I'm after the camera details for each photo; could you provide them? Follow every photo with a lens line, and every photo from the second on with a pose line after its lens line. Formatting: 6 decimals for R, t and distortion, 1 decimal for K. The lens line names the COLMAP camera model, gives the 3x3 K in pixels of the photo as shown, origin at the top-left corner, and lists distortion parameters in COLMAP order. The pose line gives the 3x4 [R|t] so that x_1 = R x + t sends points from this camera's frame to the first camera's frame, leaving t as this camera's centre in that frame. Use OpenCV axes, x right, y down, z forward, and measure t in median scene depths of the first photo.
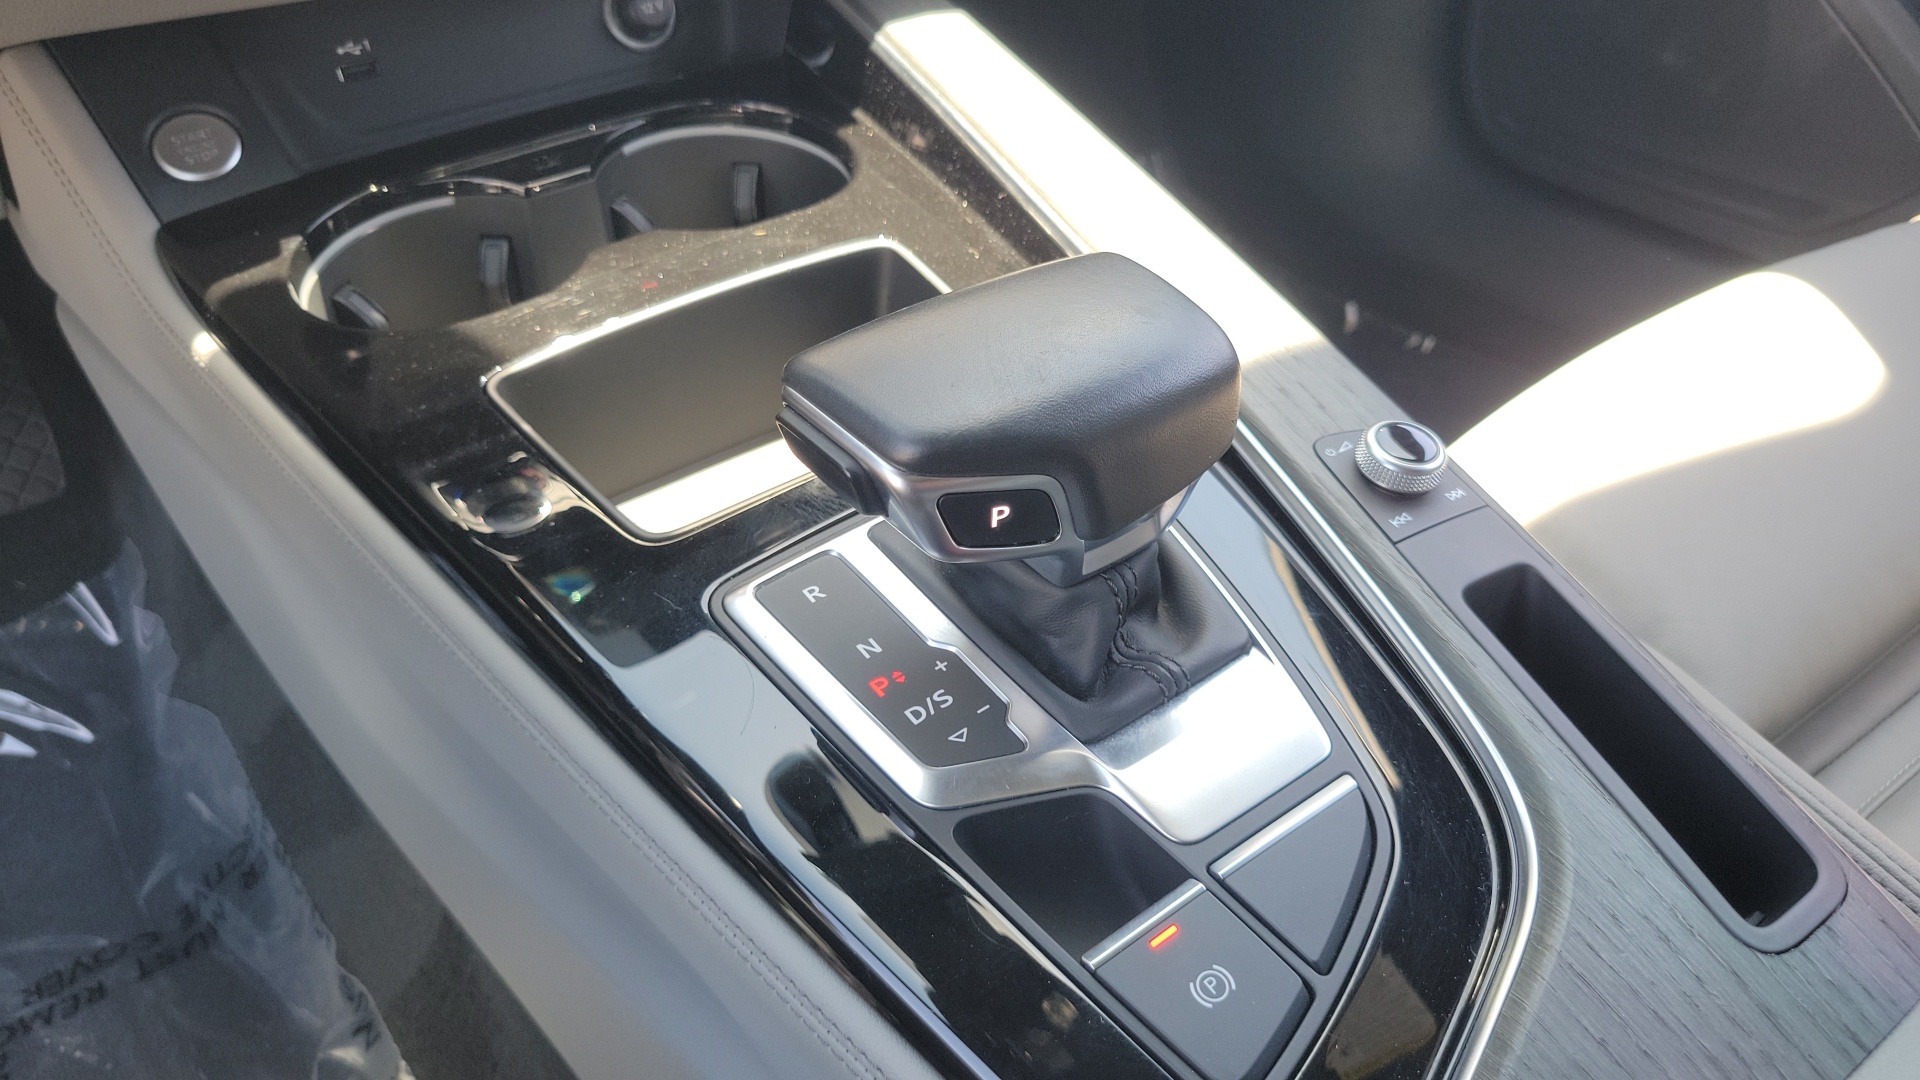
lens RADIAL K [[1455.4, 0, 955.2], [0, 1455.4, 530.1], [0, 0, 1]] dist [0.030839, -0.017600]
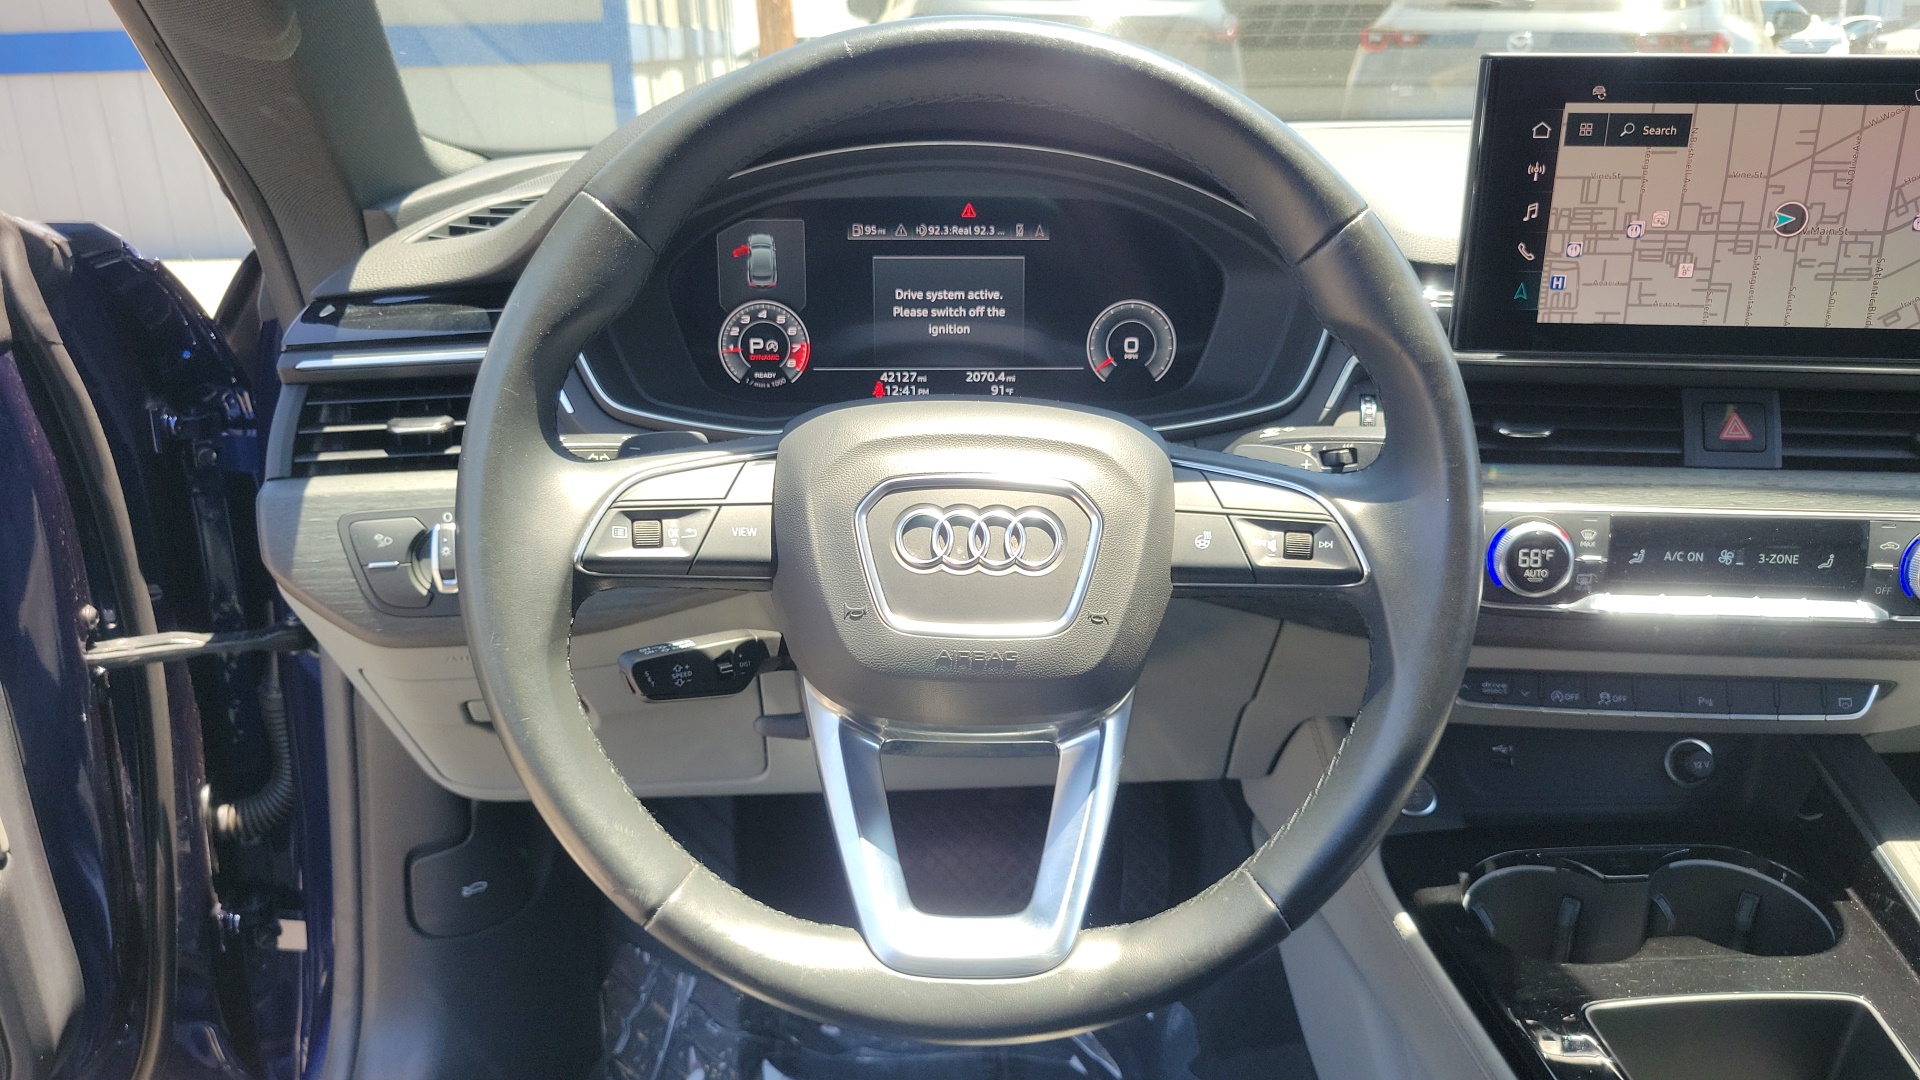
lens RADIAL K [[1455.4, 0, 976.8], [0, 1455.4, 563.3], [0, 0, 1]] dist [0.030839, -0.017600]
pose [[0.835758, 0.205679, -0.509121, -0.128239], [-0.340935, 0.921196, -0.187516, -0.014773], [0.430432, 0.330295, 0.840020, -0.807740]]
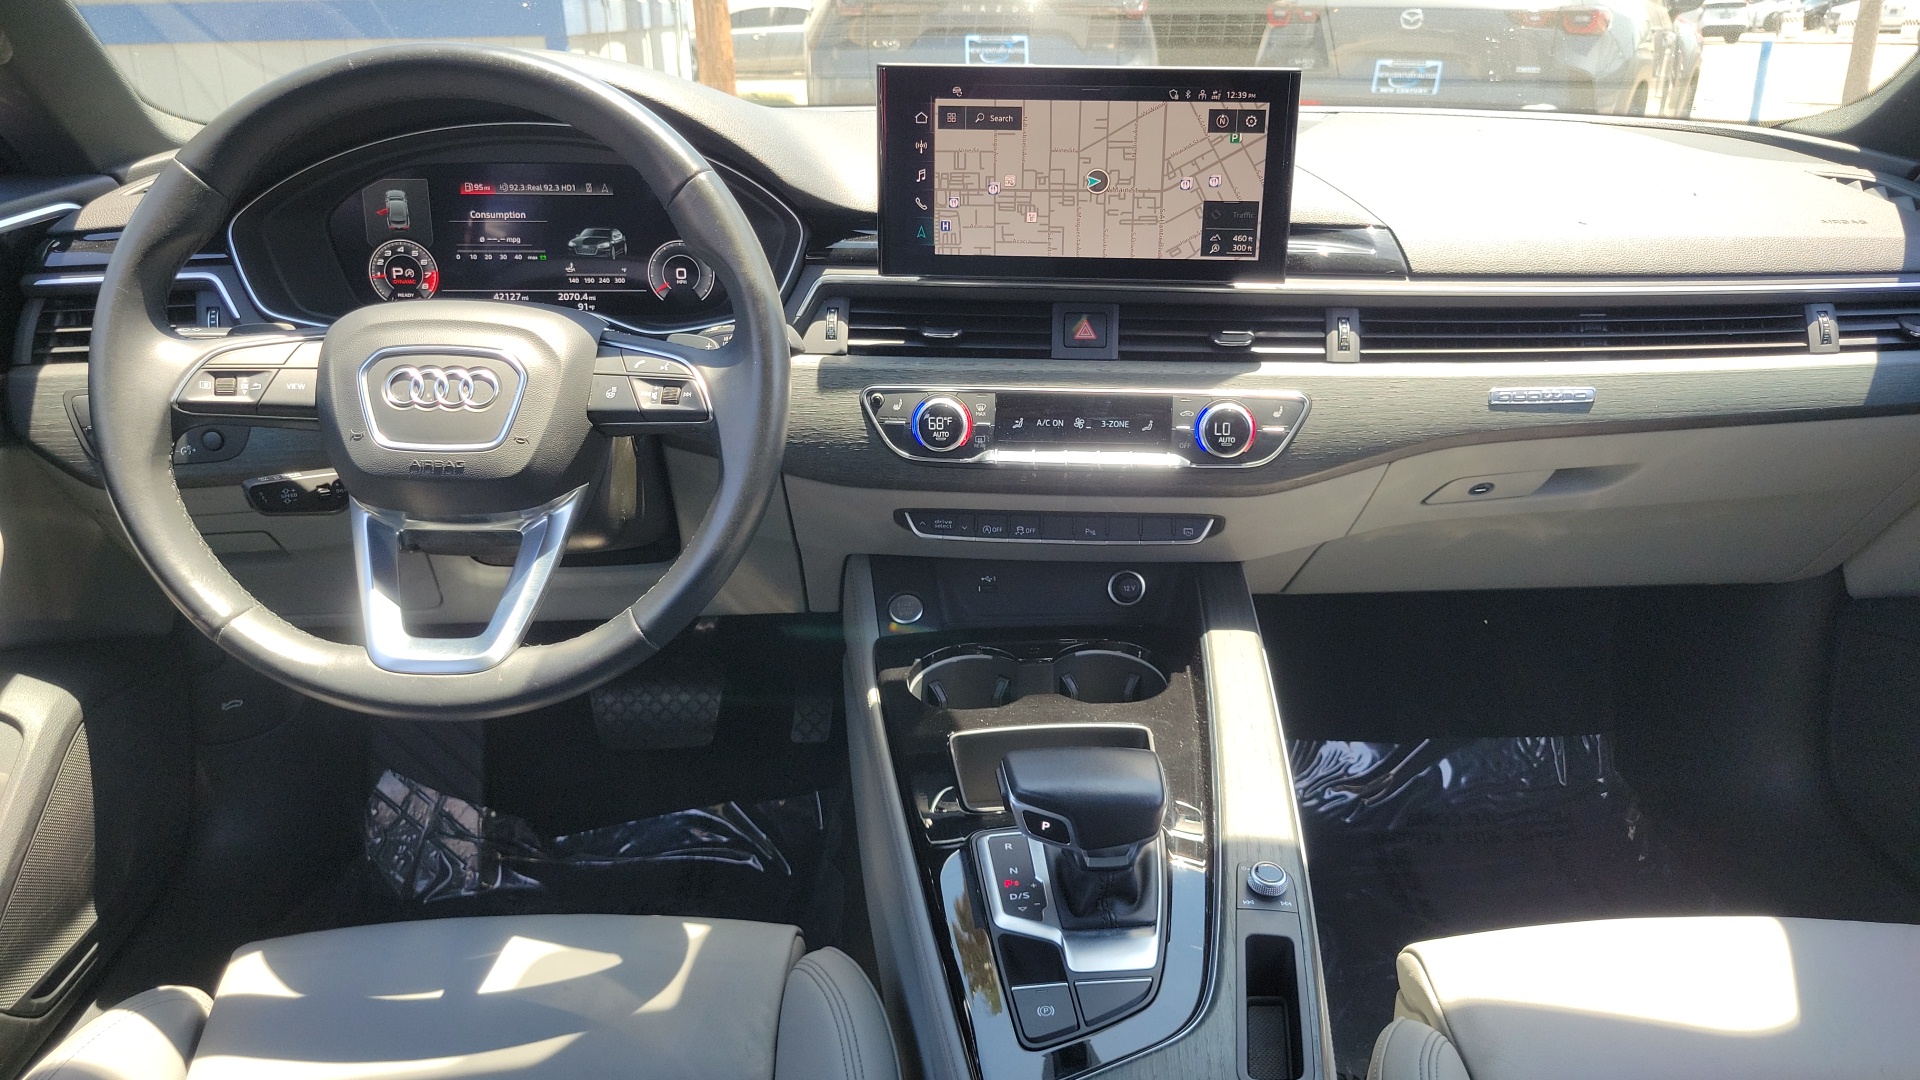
lens RADIAL K [[1455.4, 0, 980.1], [0, 1455.4, 533.2], [0, 0, 1]] dist [0.030839, -0.017600]
pose [[0.842356, 0.203552, -0.499001, 0.753881], [-0.335864, 0.922404, -0.190701, 0.029786], [0.421463, 0.328235, 0.845358, -1.002017]]
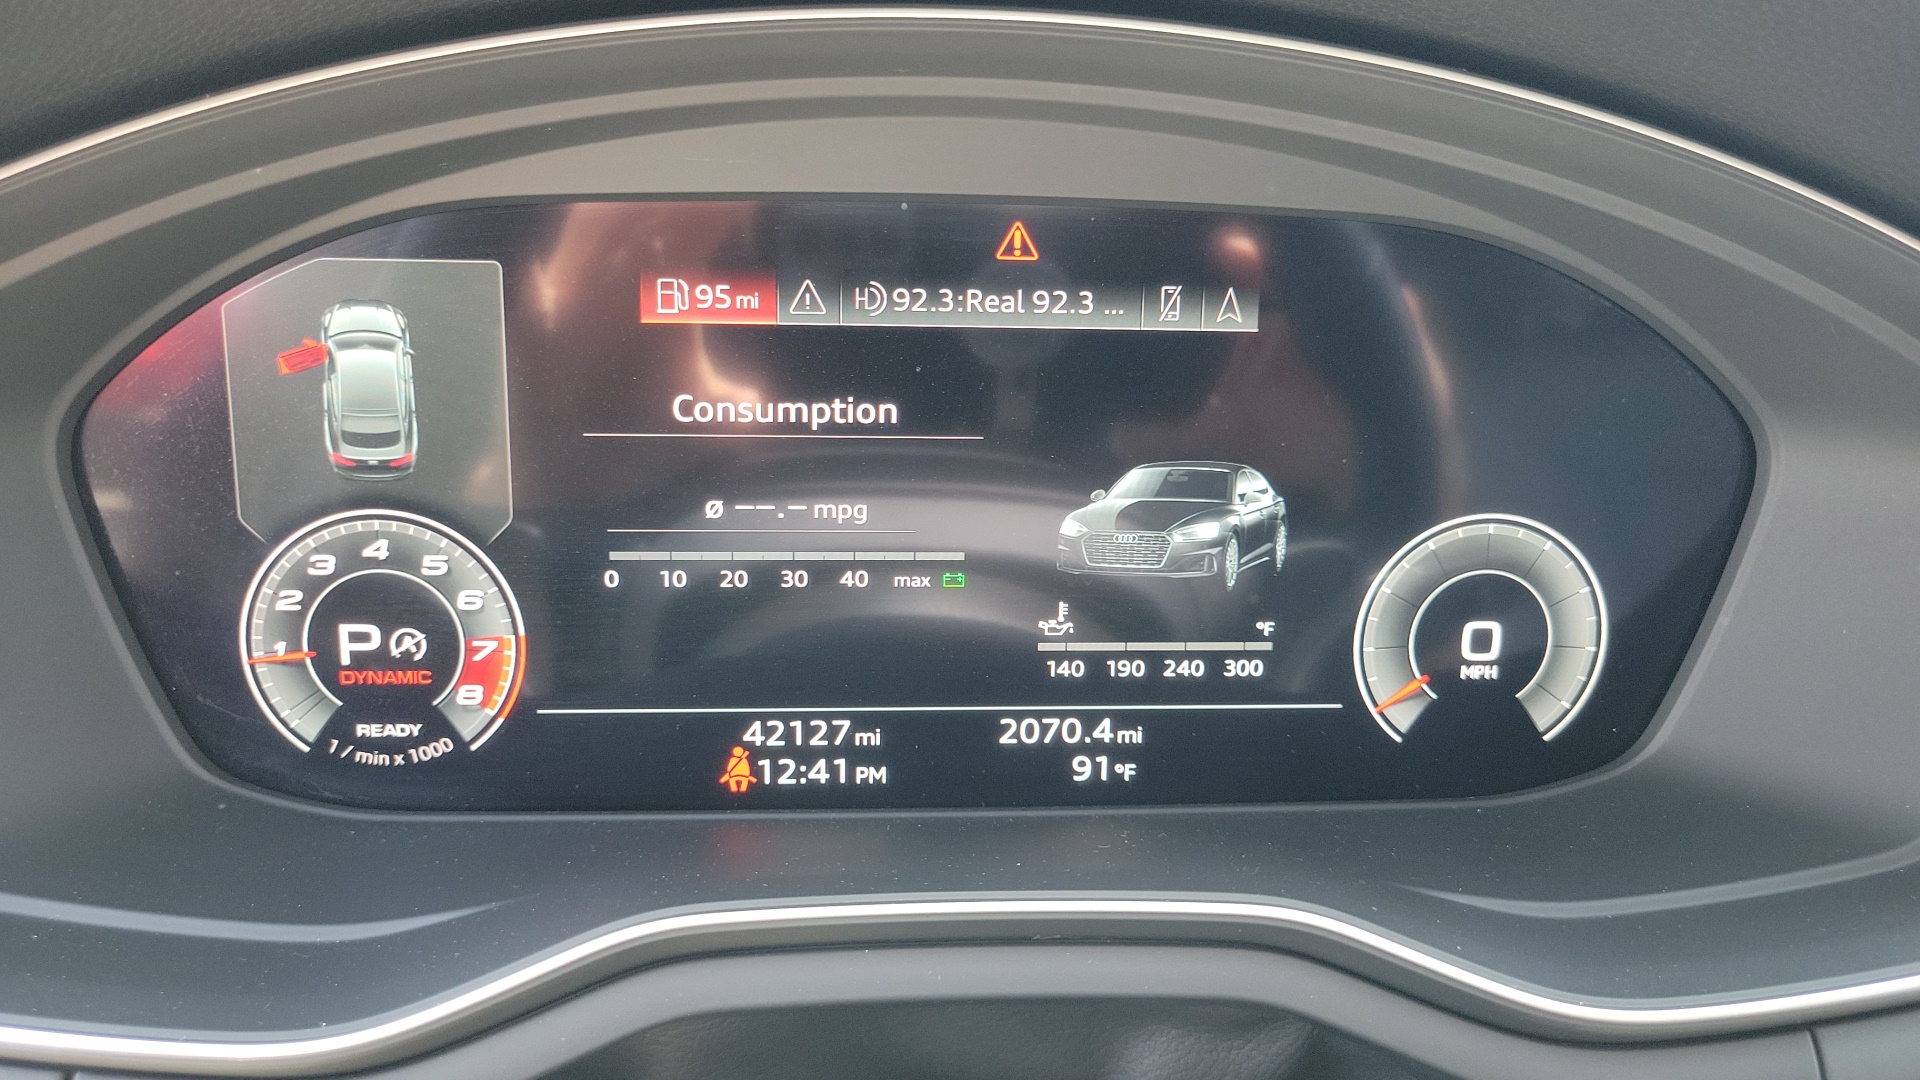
lens RADIAL K [[1455.4, 0, 958.3], [0, 1455.4, 548.6], [0, 0, 1]] dist [0.030839, -0.017600]
pose [[0.846703, 0.177154, -0.501708, -0.804050], [-0.342405, 0.903165, -0.258946, -0.451558], [0.407251, 0.391037, 0.825370, 0.056368]]
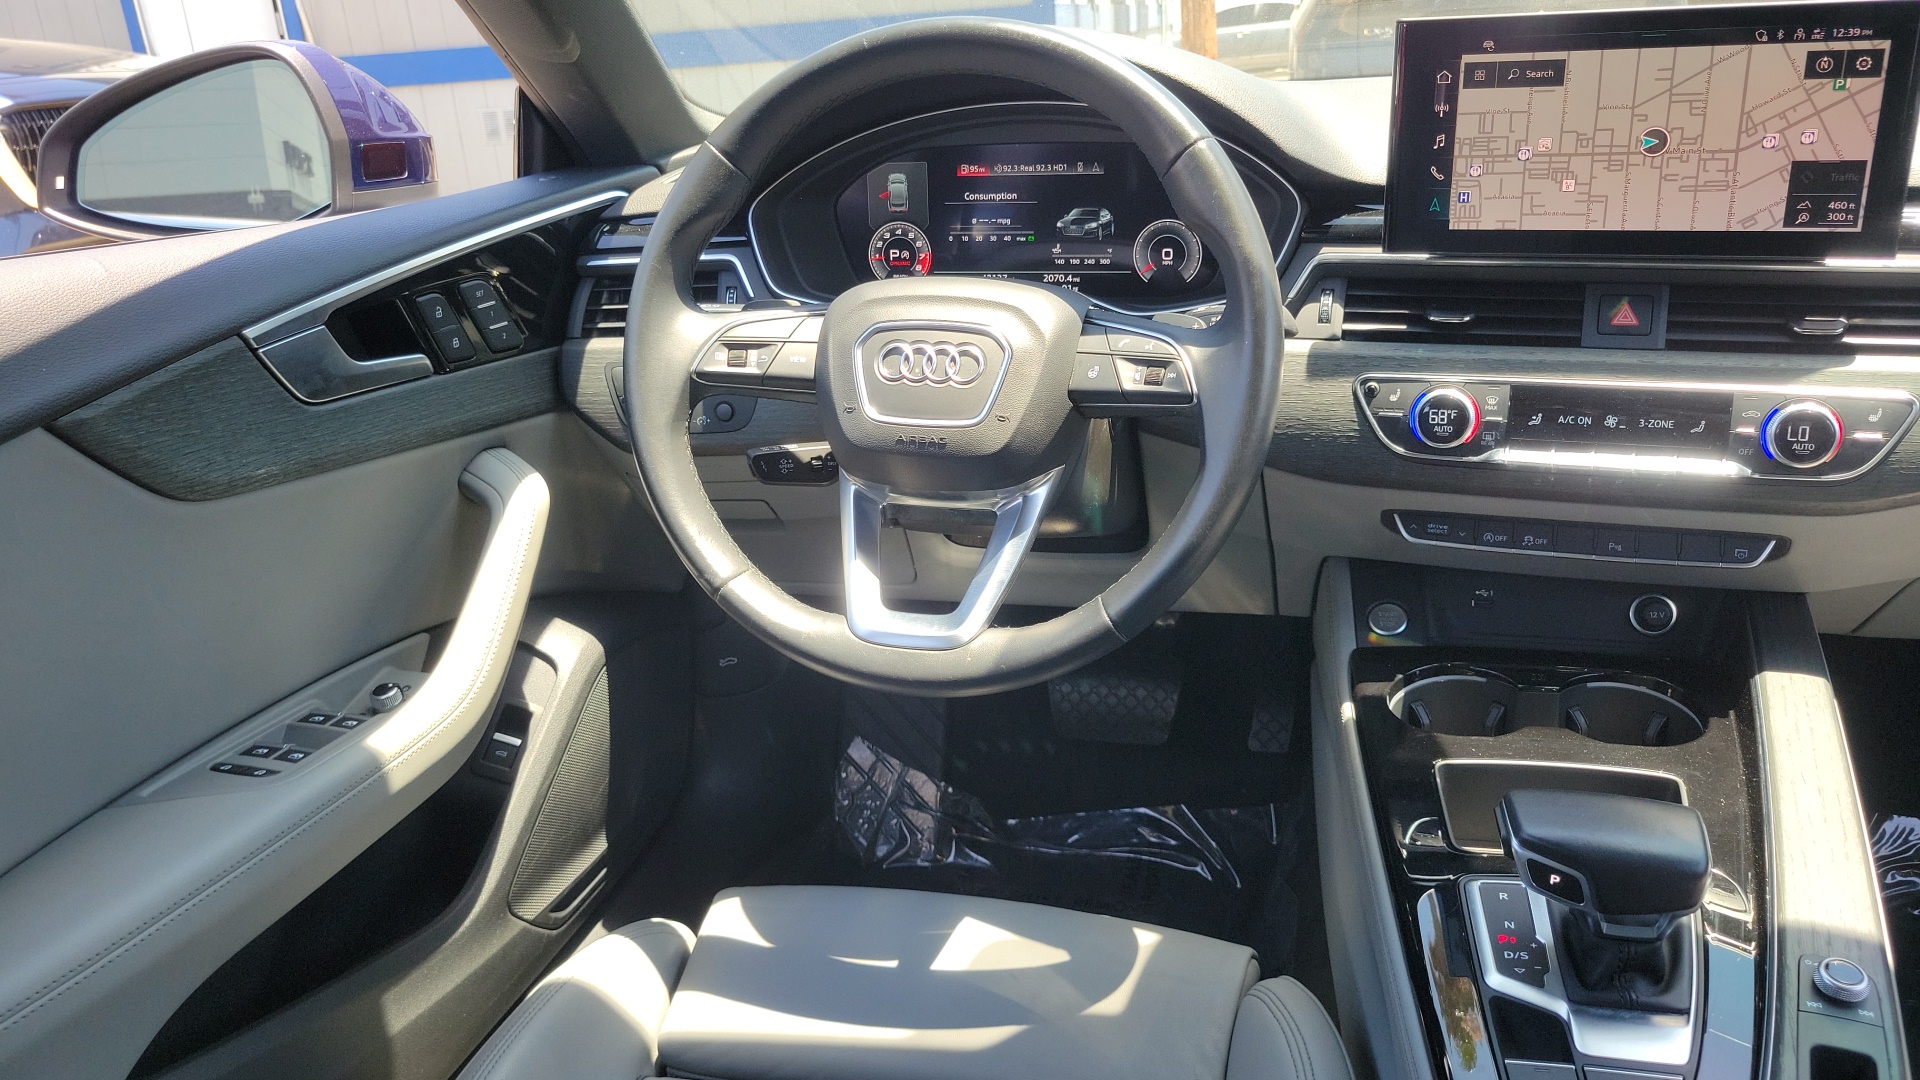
lens RADIAL K [[1455.4, 0, 974.9], [0, 1455.4, 536.5], [0, 0, 1]] dist [0.030839, -0.017600]
pose [[0.636127, 0.247419, -0.730839, 0.660941], [-0.429508, 0.900422, -0.069017, 0.036436], [0.640987, 0.357805, 0.679051, -0.925754]]
